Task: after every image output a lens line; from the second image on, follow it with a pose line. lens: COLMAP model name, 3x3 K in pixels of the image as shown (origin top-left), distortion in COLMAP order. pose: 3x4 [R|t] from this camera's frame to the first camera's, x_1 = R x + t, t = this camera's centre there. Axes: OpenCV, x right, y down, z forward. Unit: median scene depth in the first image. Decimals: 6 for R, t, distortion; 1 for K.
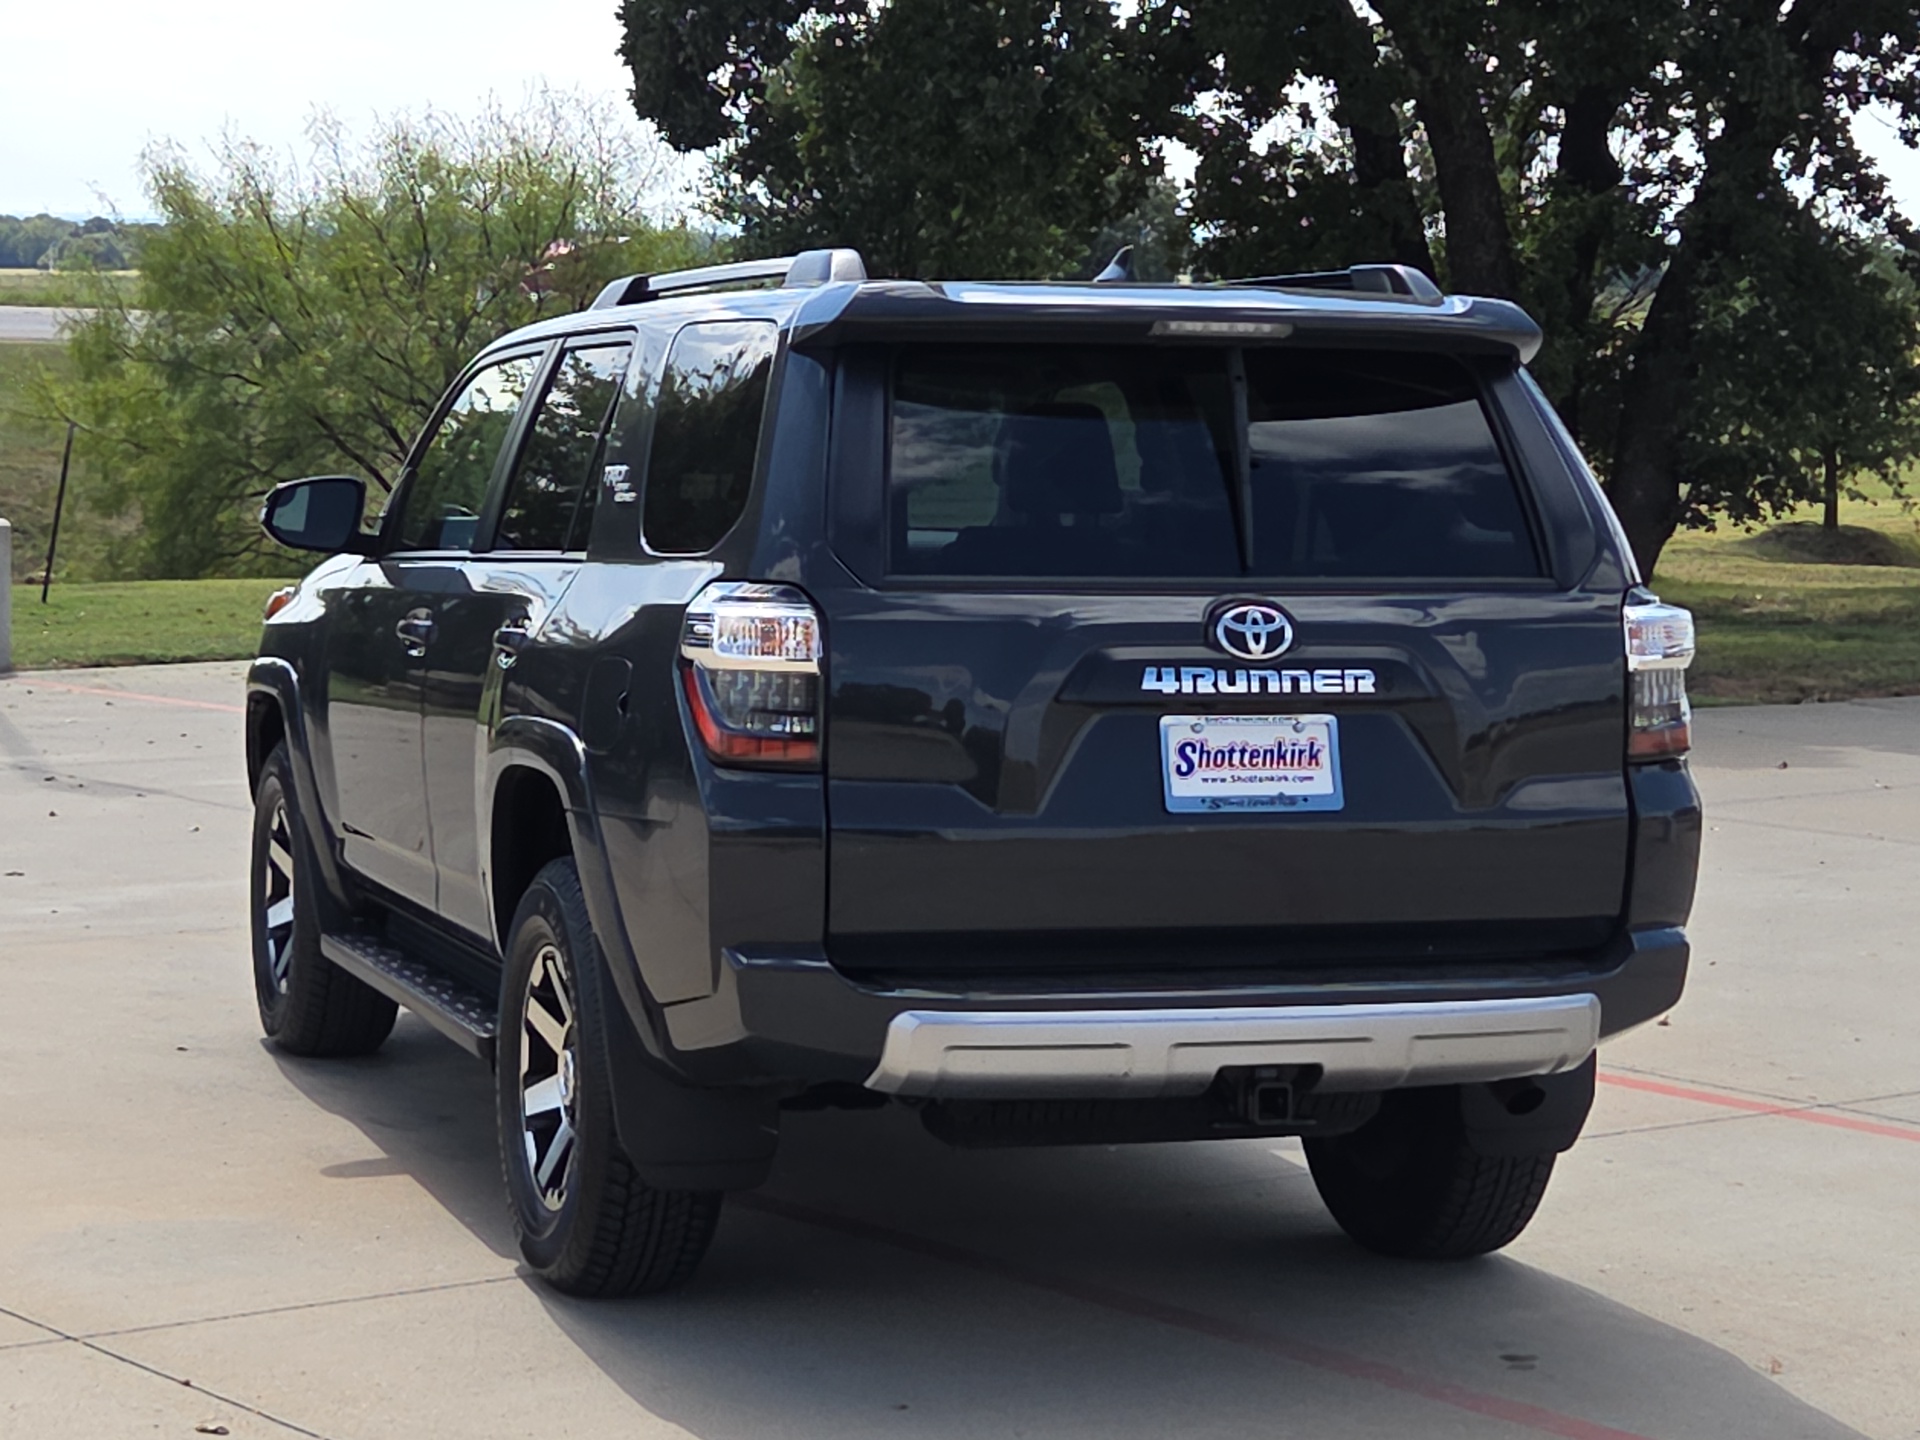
lens RADIAL K [[4195.0, 0, 958.3], [0, 4195.0, 725.3], [0, 0, 1]] dist [0.020926, 0.000000]
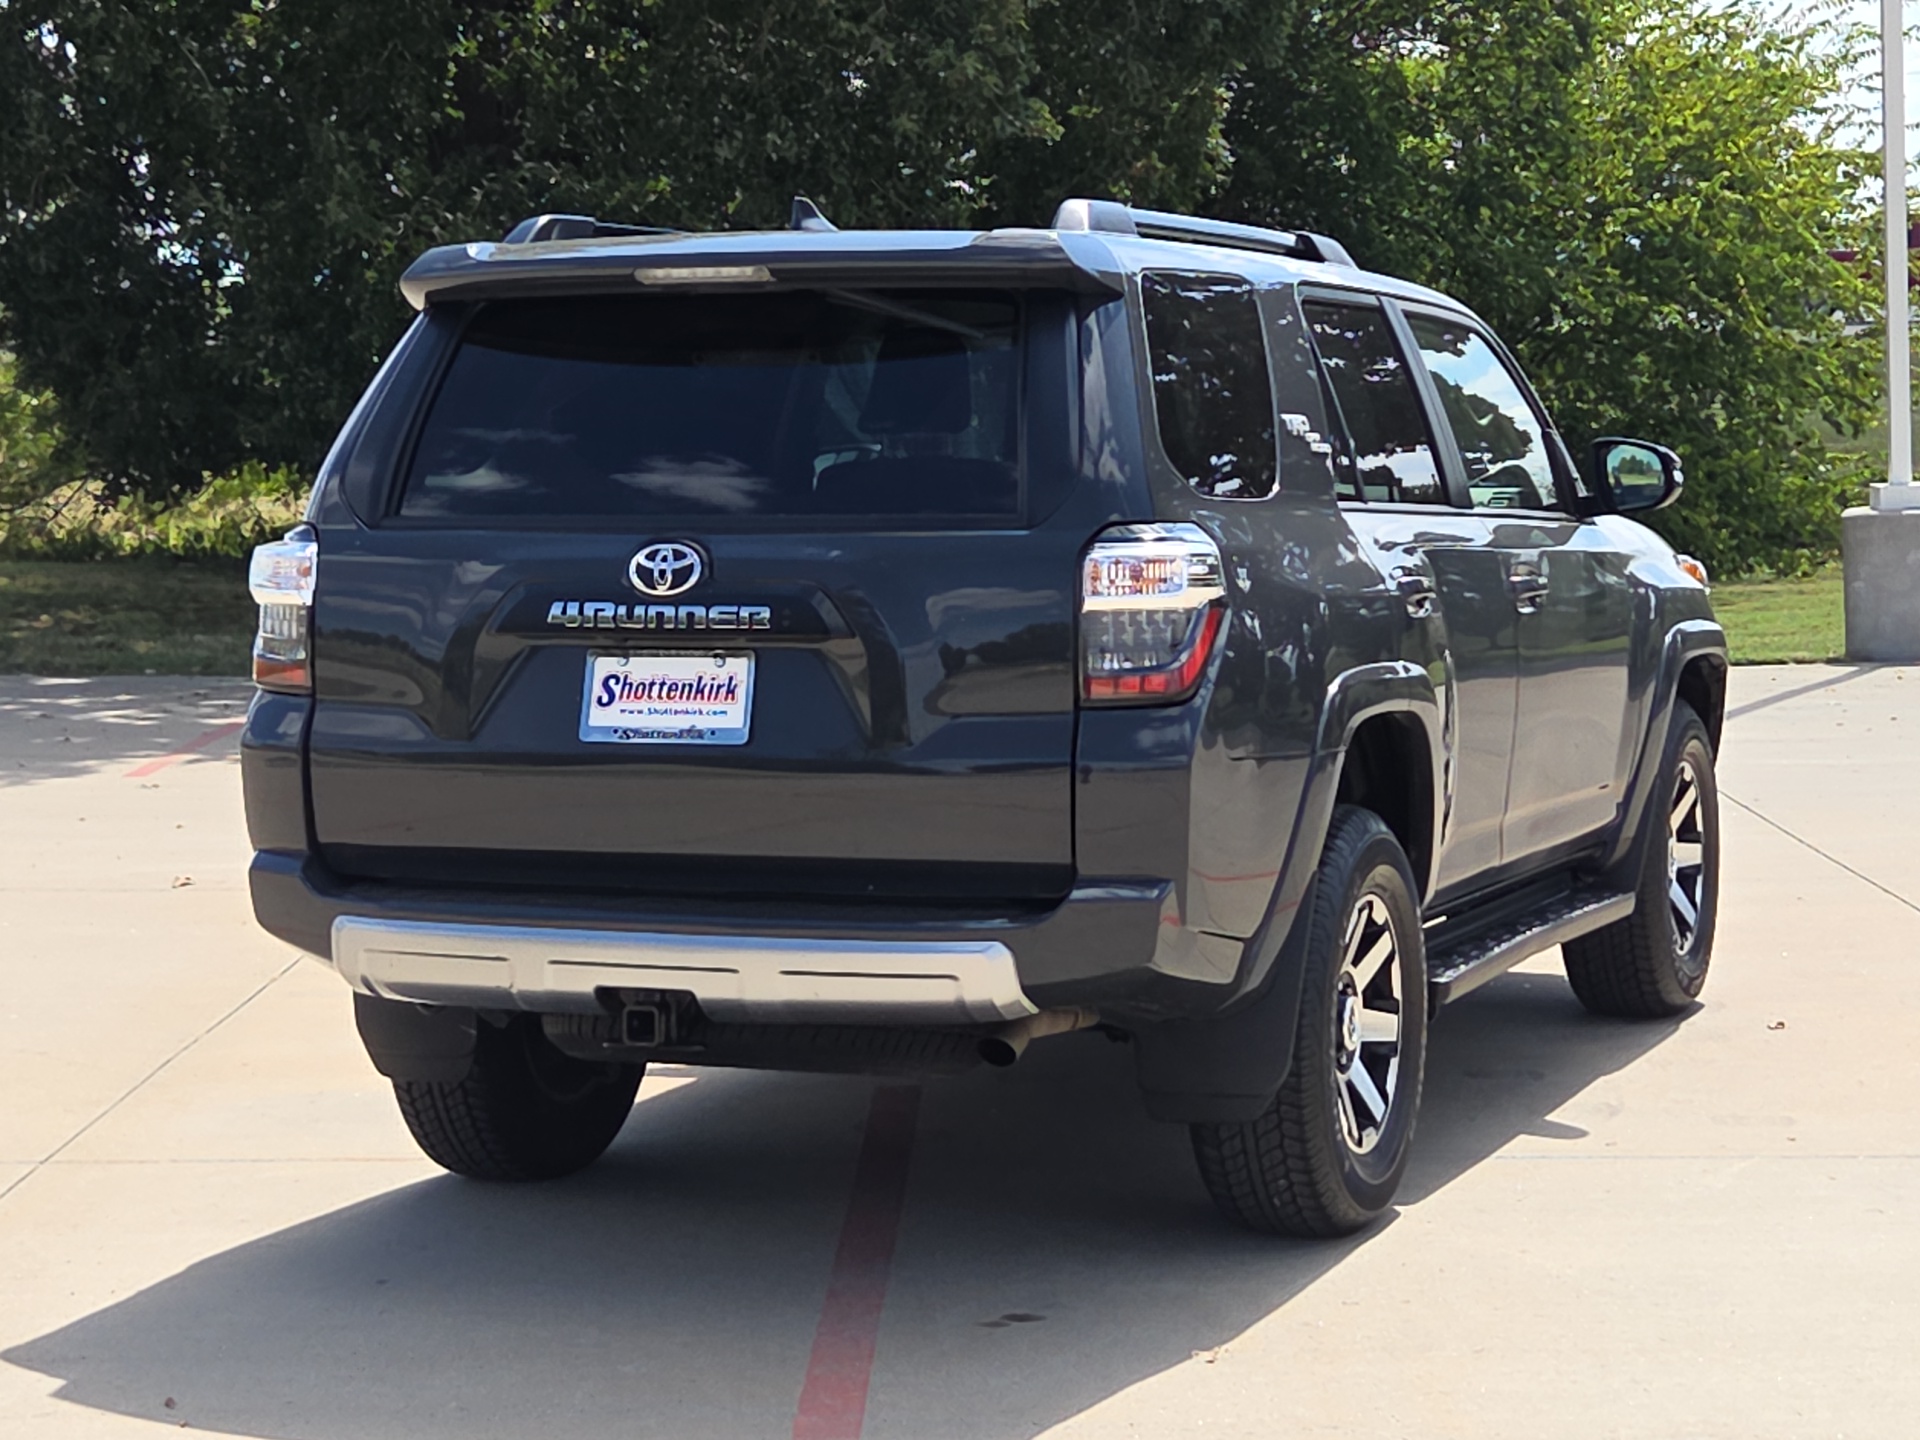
lens RADIAL K [[4195.0, 0, 959.8], [0, 4195.0, 717.9], [0, 0, 1]] dist [0.020926, 0.000000]
pose [[0.768328, 0.020232, -0.639737, 0.783947], [-0.022718, 0.999733, 0.004333, 0.008265], [0.639653, 0.011204, 0.768582, 0.255242]]
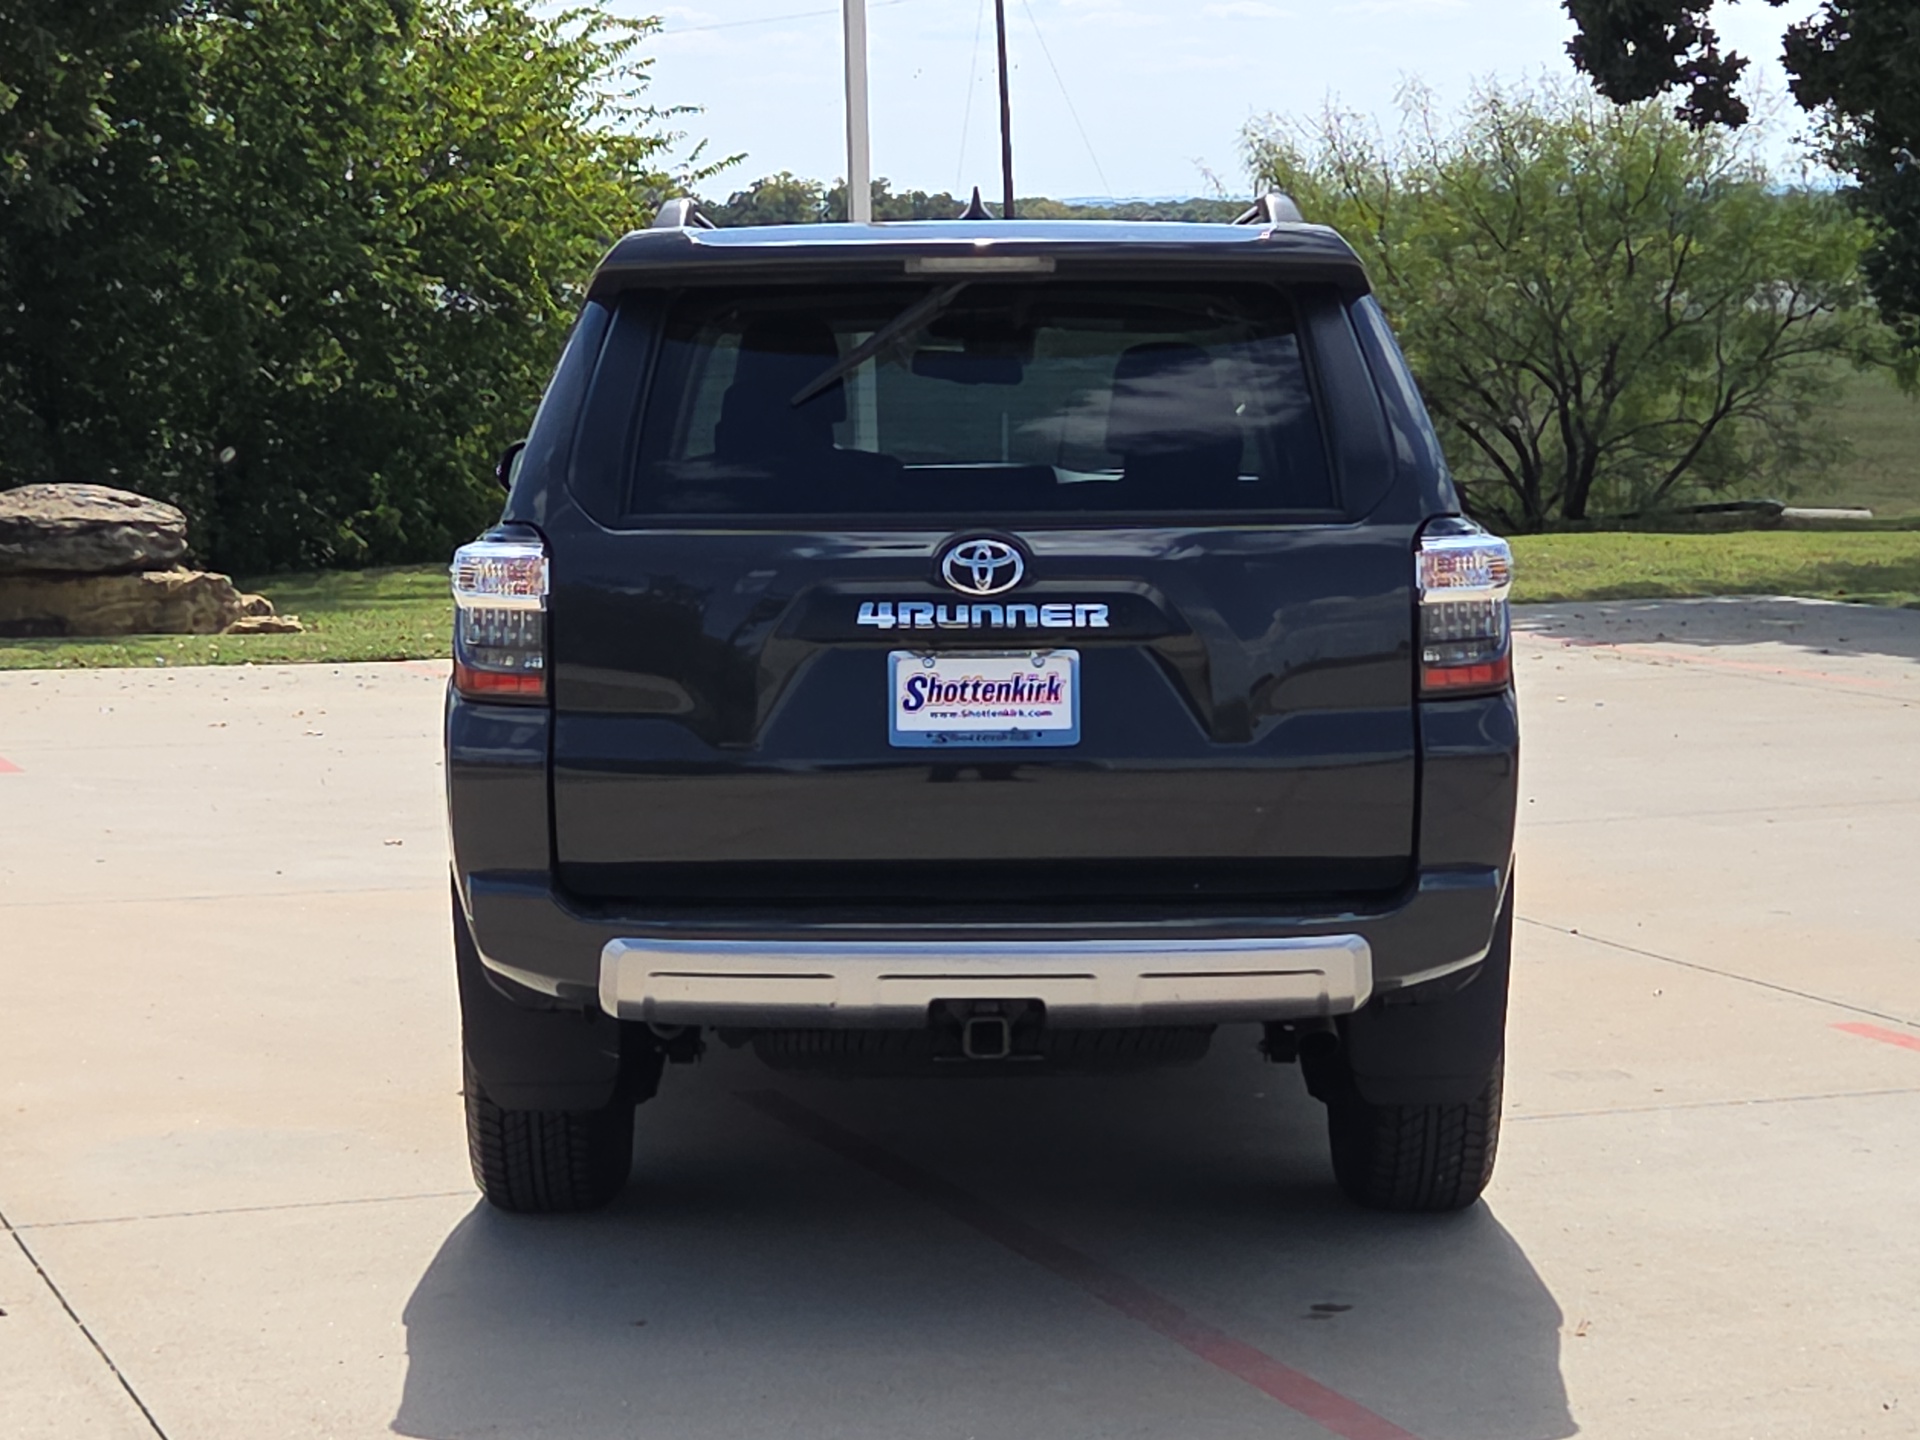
lens RADIAL K [[4195.0, 0, 957.4], [0, 4195.0, 716.4], [0, 0, 1]] dist [0.020926, 0.000000]
pose [[0.947550, 0.001050, -0.319606, 0.384148], [0.000739, 0.999985, 0.005477, 0.007983], [0.319607, -0.005426, 0.947535, 0.049362]]
